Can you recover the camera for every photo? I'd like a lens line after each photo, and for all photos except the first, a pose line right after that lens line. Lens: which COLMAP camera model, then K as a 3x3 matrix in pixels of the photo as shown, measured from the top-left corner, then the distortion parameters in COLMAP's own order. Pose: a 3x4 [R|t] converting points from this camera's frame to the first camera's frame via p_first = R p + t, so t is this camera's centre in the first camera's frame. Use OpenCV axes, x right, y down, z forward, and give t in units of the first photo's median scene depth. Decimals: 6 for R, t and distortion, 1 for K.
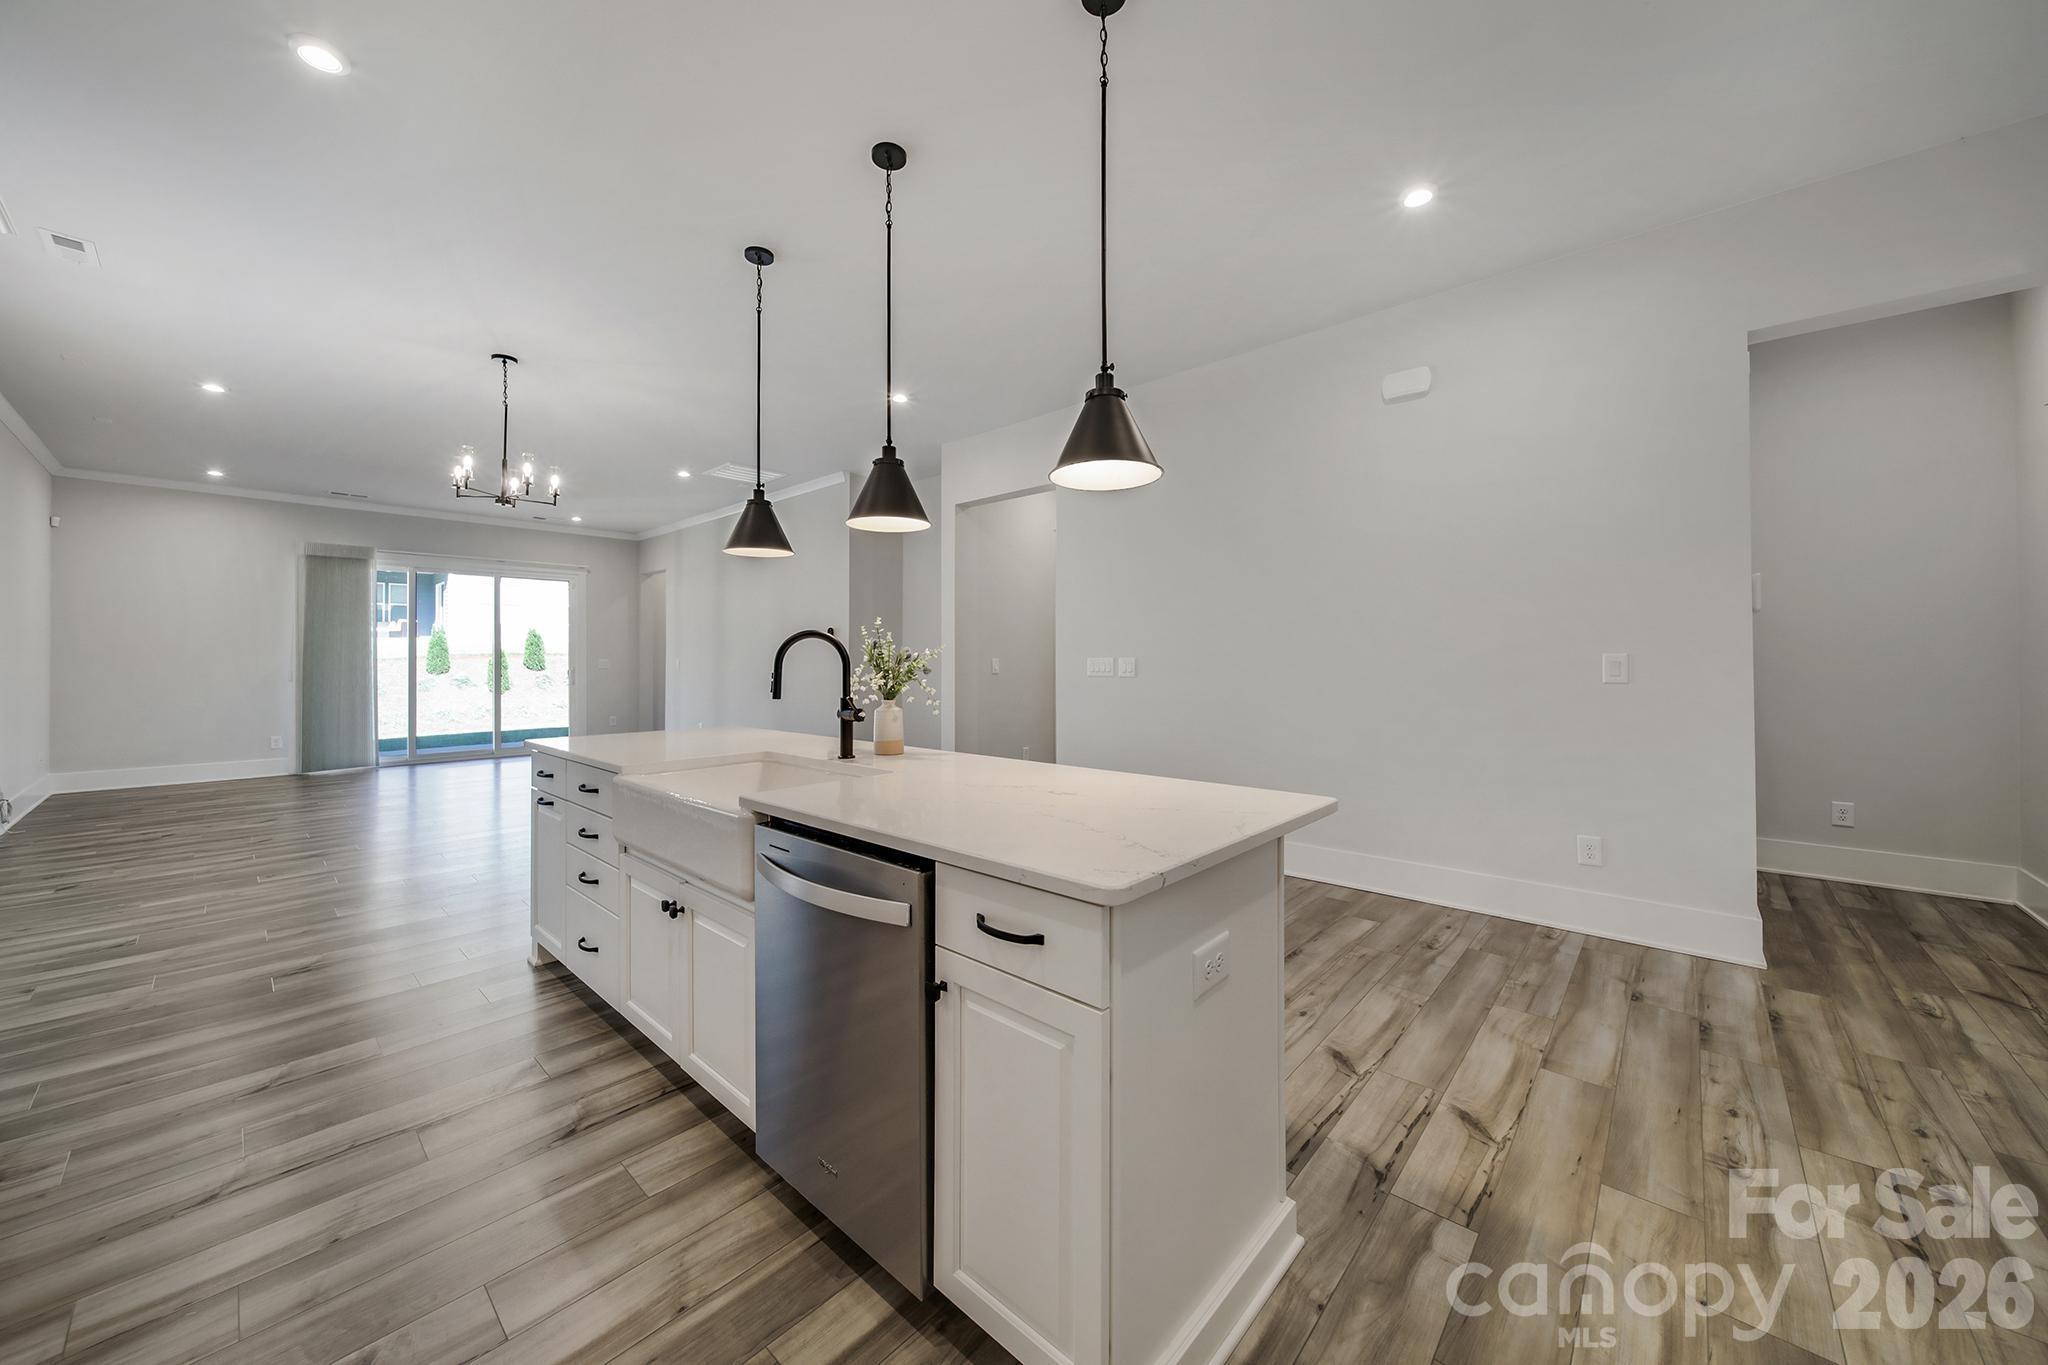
lens RADIAL K [[717.7, 0, 1026.2], [0, 717.7, 672.2], [0, 0, 1]] dist [0.001806, -0.001908]
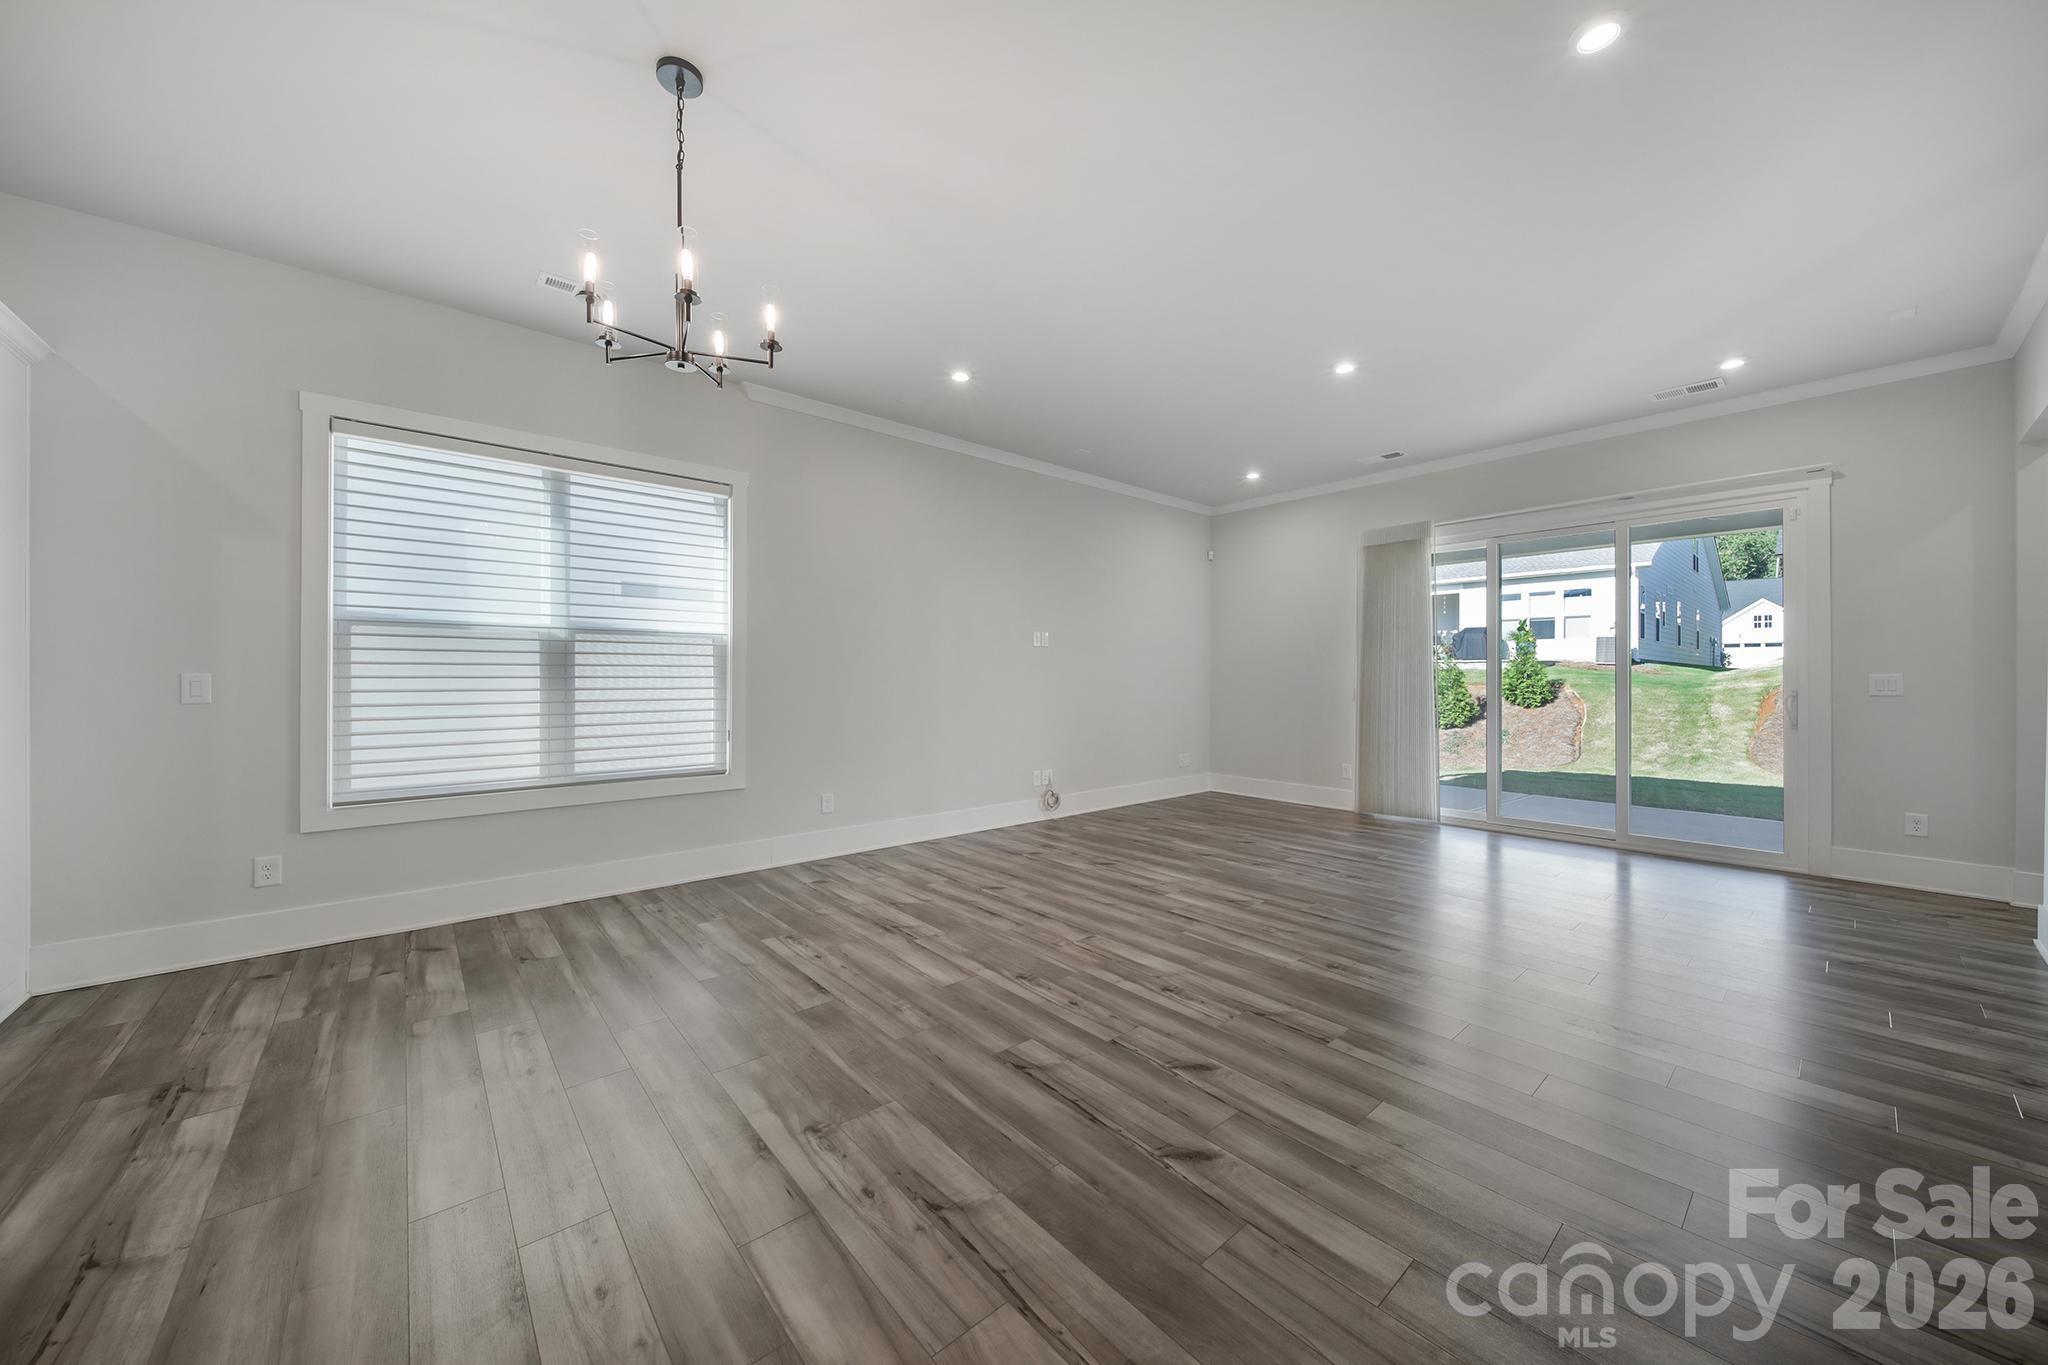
lens RADIAL K [[717.7, 0, 1018.0], [0, 717.7, 681.3], [0, 0, 1]] dist [0.001806, -0.001908]
pose [[-0.122435, 0.006312, -0.992456, -0.335998], [-0.016478, 0.999829, 0.008391, -0.026487], [0.992340, 0.017381, -0.122310, 1.710603]]
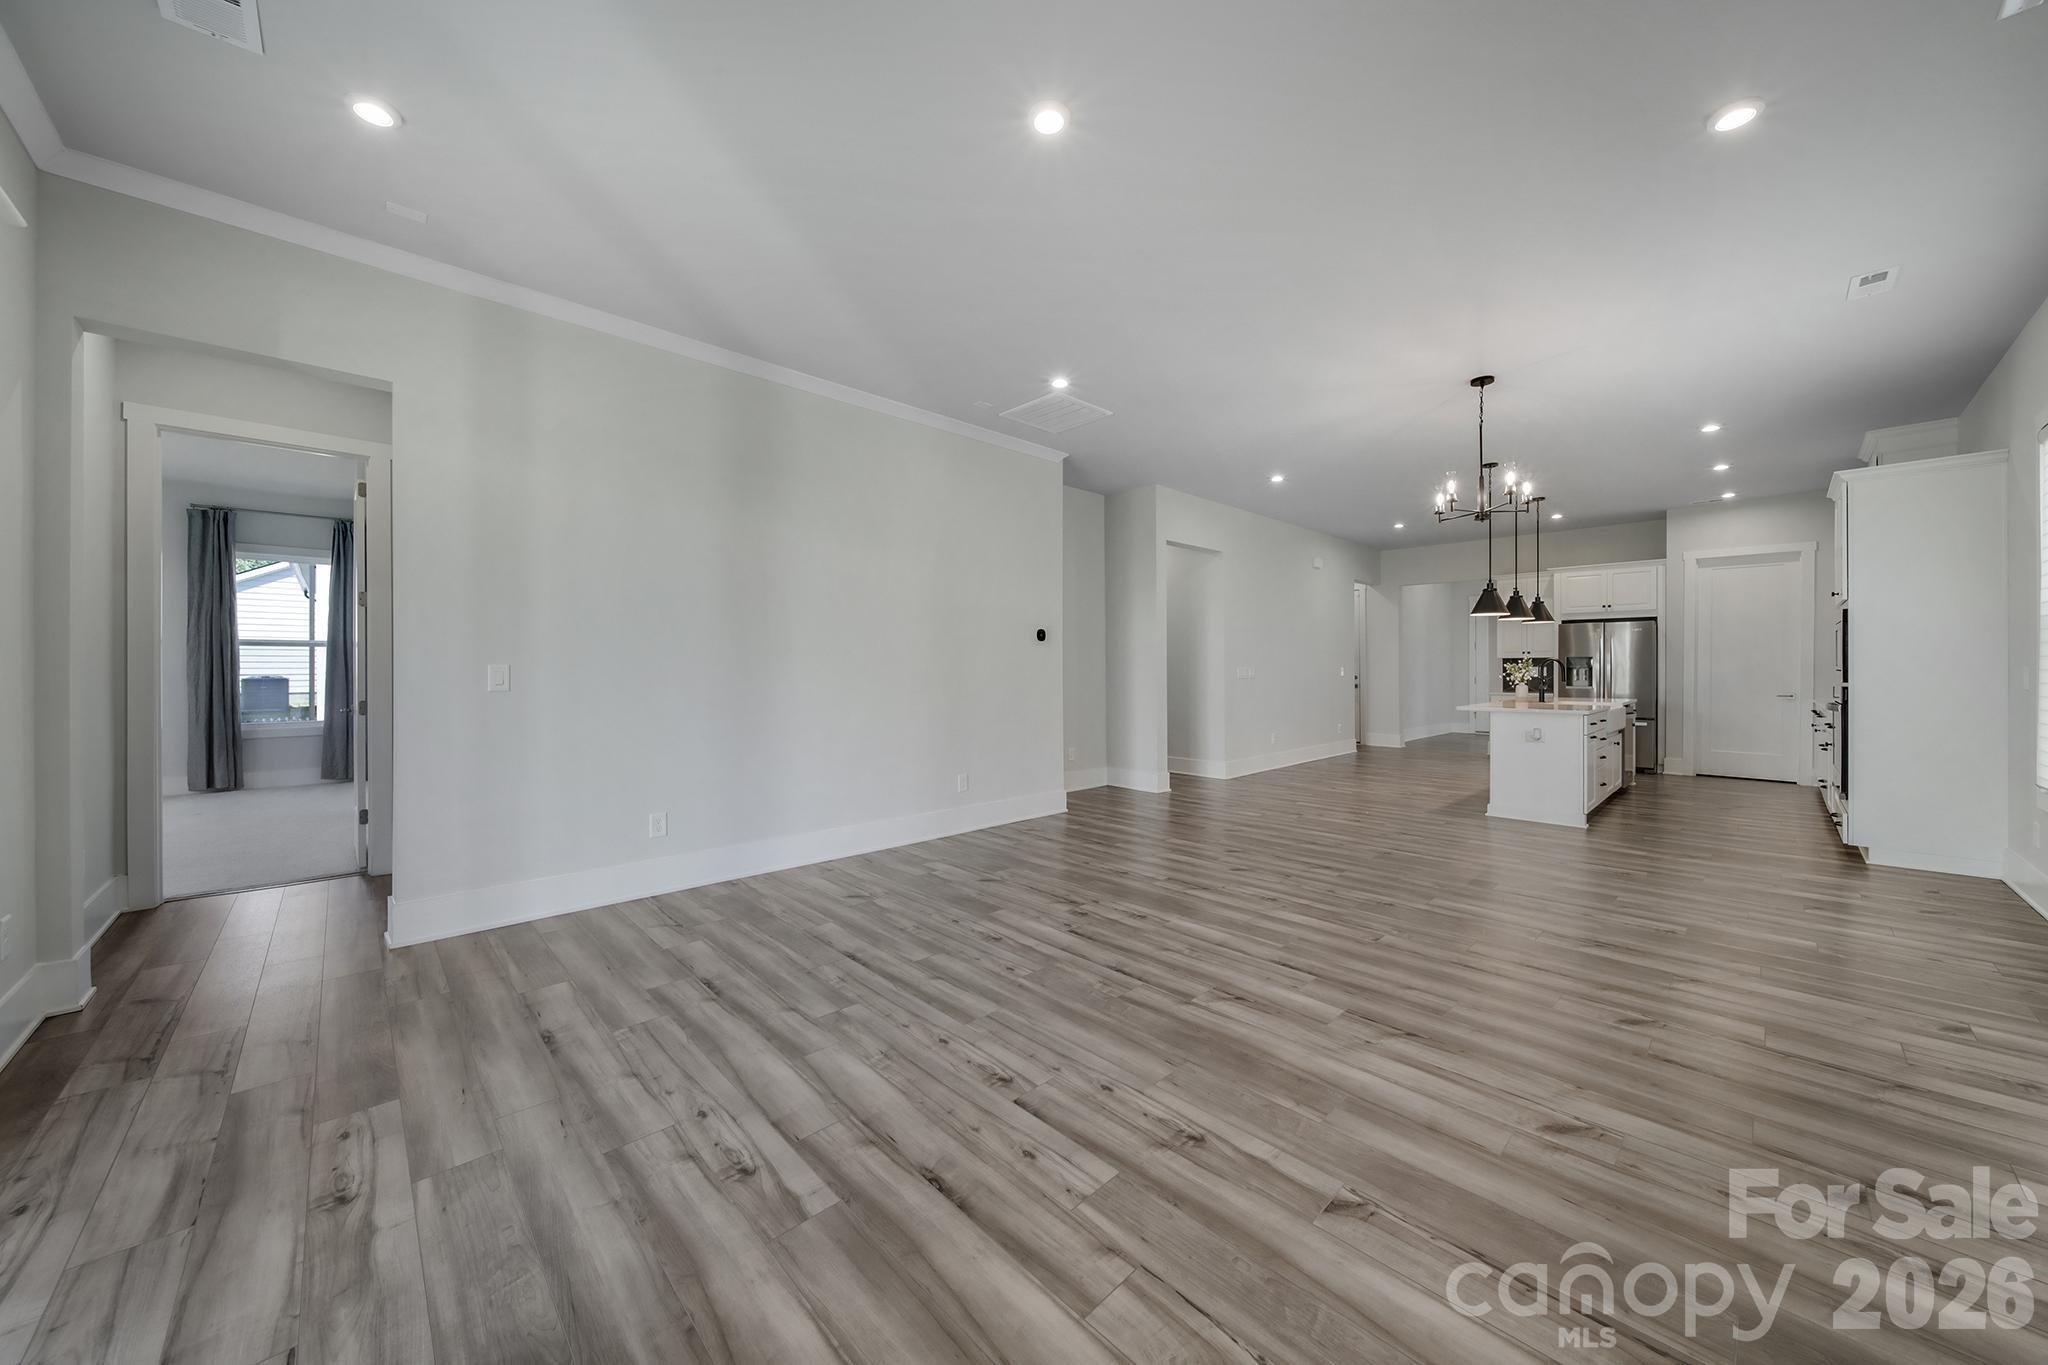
lens RADIAL K [[717.7, 0, 1016.9], [0, 717.7, 670.6], [0, 0, 1]] dist [0.001806, -0.001908]
pose [[0.074351, -0.002945, 0.997228, -2.445781], [0.013173, 0.999911, 0.001971, -0.029998], [-0.997145, 0.012990, 0.074383, 2.119097]]
